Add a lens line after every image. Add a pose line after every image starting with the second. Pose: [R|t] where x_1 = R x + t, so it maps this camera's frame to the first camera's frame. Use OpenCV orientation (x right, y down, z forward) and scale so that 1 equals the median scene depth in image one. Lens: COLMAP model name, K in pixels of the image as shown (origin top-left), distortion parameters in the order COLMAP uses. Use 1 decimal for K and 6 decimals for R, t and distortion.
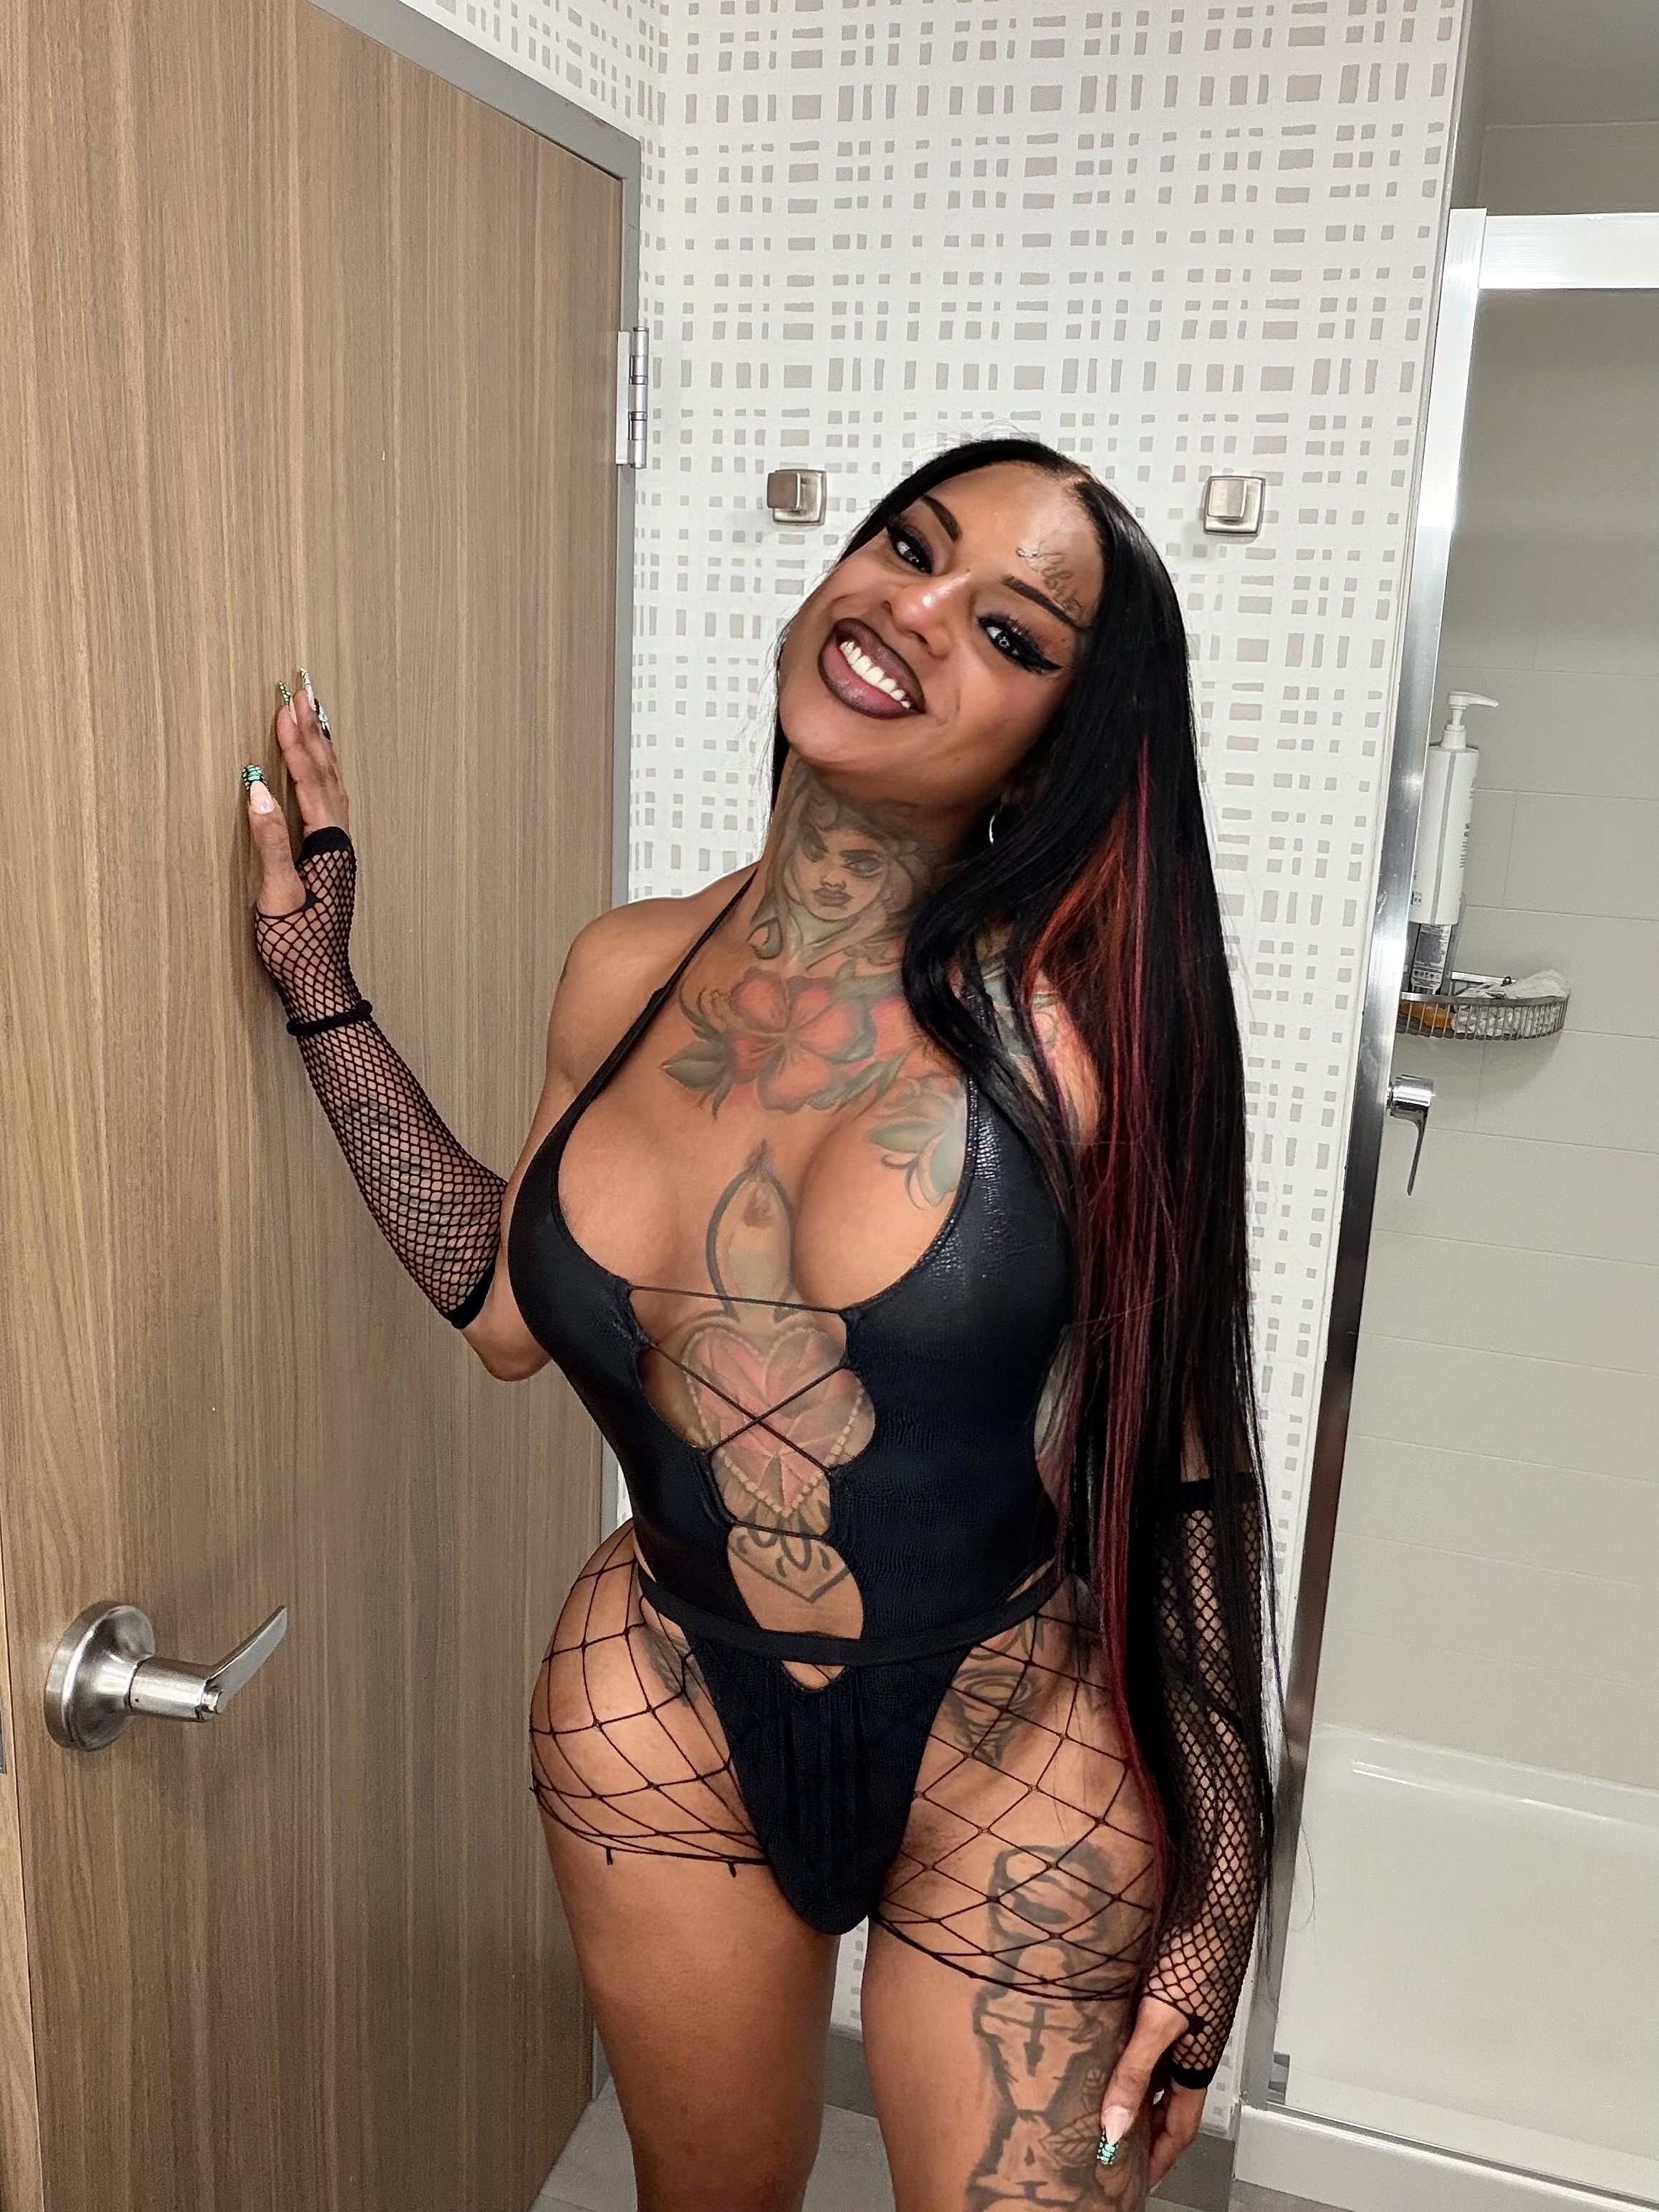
lens RADIAL K [[1910.4, 0, 849.4], [0, 1910.4, 1138.4], [0, 0, 1]] dist [0.005616, 0.015082]
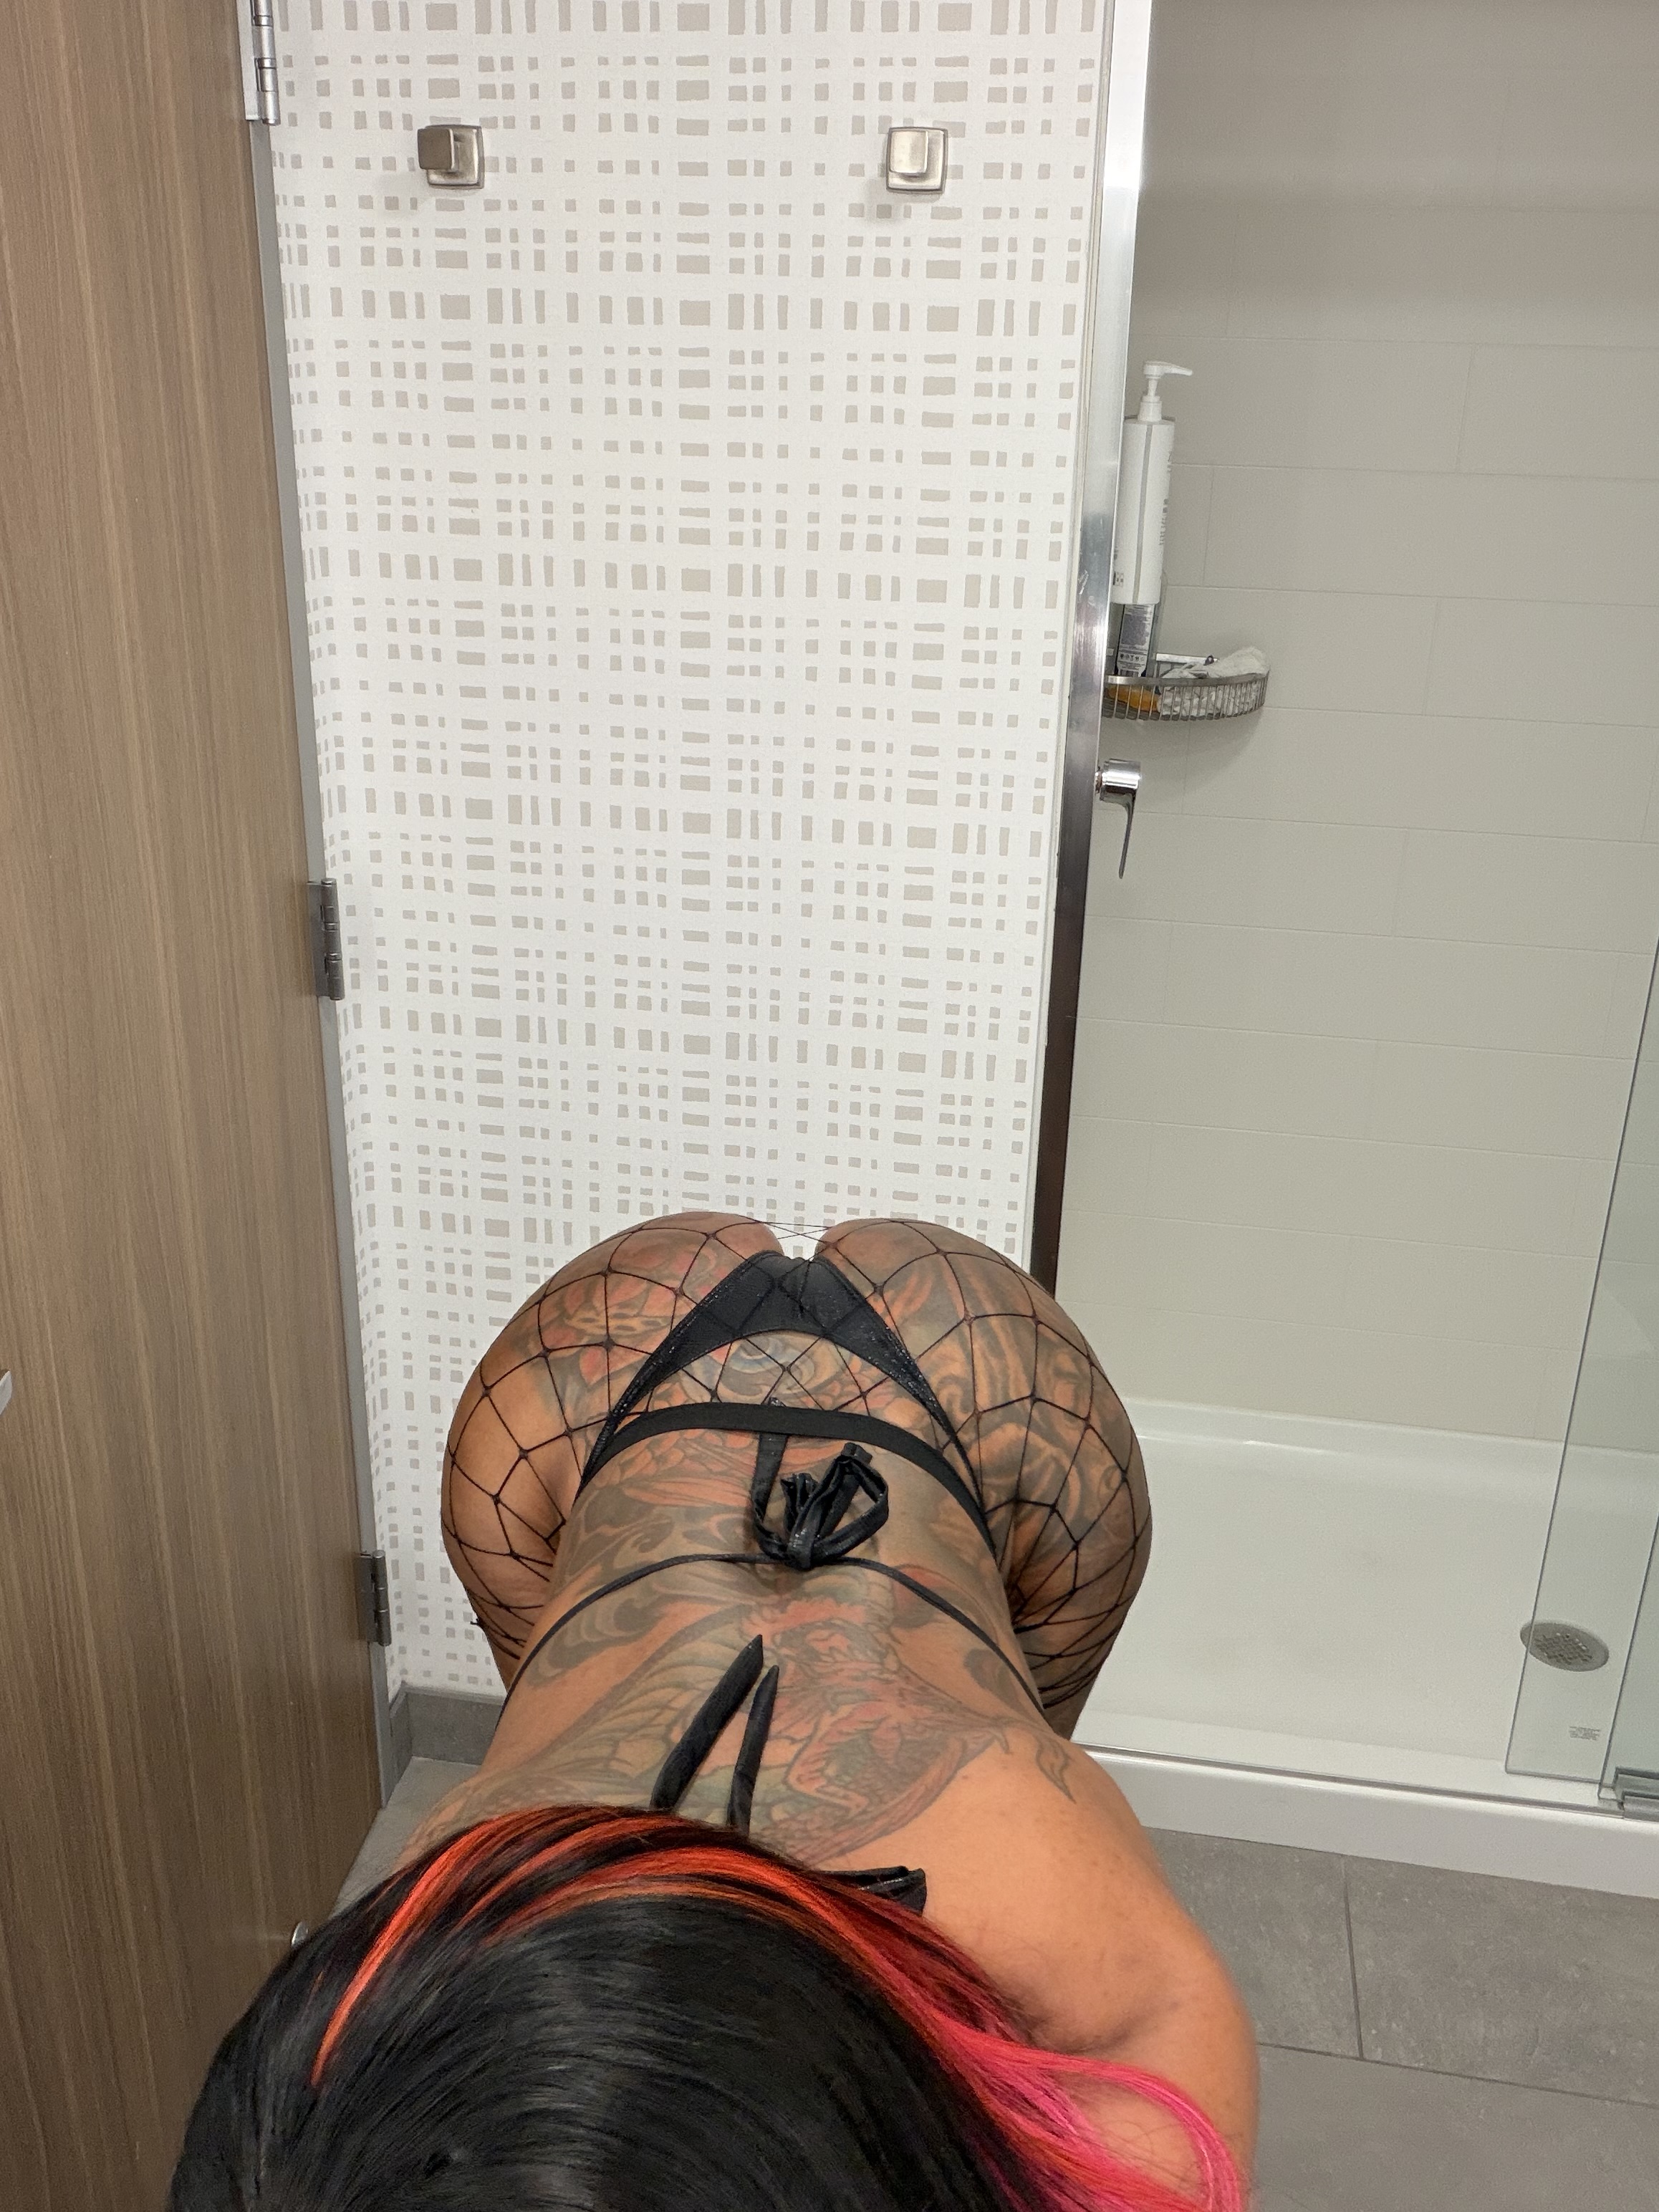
lens RADIAL K [[1910.4, 0, 840.5], [0, 1910.4, 1131.3], [0, 0, 1]] dist [0.005616, 0.015082]
pose [[0.988303, -0.073667, 0.133531, 0.010601], [0.053763, 0.987679, 0.146970, -0.234150], [-0.142712, -0.138072, 0.980086, -0.056938]]
